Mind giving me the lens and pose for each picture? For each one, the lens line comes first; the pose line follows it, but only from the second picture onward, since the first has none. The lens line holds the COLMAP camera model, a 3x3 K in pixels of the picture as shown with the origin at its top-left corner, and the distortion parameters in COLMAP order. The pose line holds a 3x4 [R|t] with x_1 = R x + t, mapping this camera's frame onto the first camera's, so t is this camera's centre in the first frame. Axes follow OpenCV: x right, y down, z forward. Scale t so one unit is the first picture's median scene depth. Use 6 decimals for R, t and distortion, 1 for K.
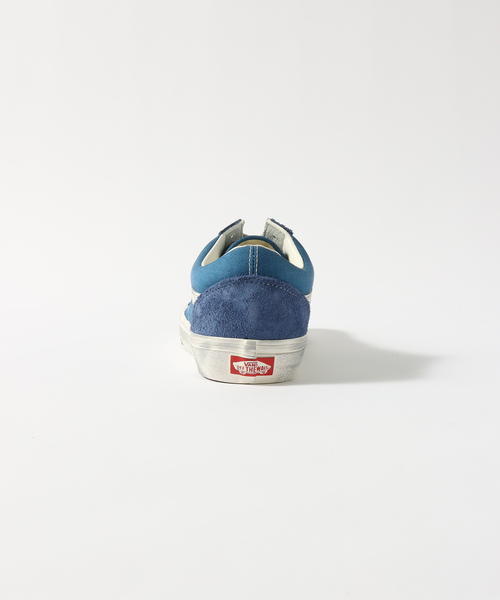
lens RADIAL K [[944.0, 0, 250.0], [0, 944.0, 300.0], [0, 0, 1]] dist [0.001546, -0.000348]
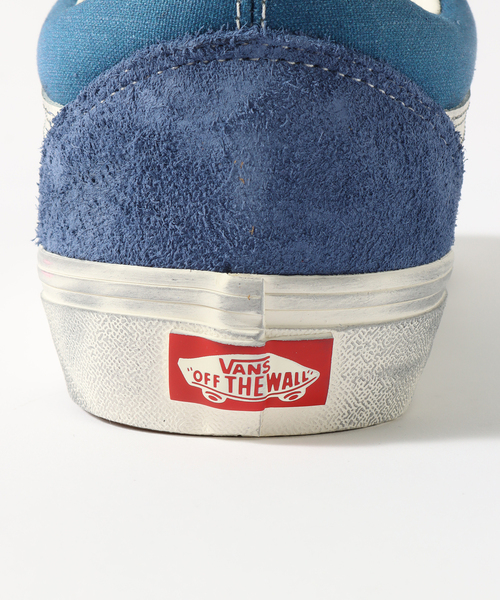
lens RADIAL K [[2199.7, 0, 250.0], [0, 2199.7, 300.0], [0, 0, 1]] dist [-0.026040, -0.829701]
pose [[0.999809, -0.002256, -0.019420, 0.014536], [0.003395, 0.998264, 0.058798, 0.012622], [0.019254, -0.058853, 0.998081, 0.375769]]
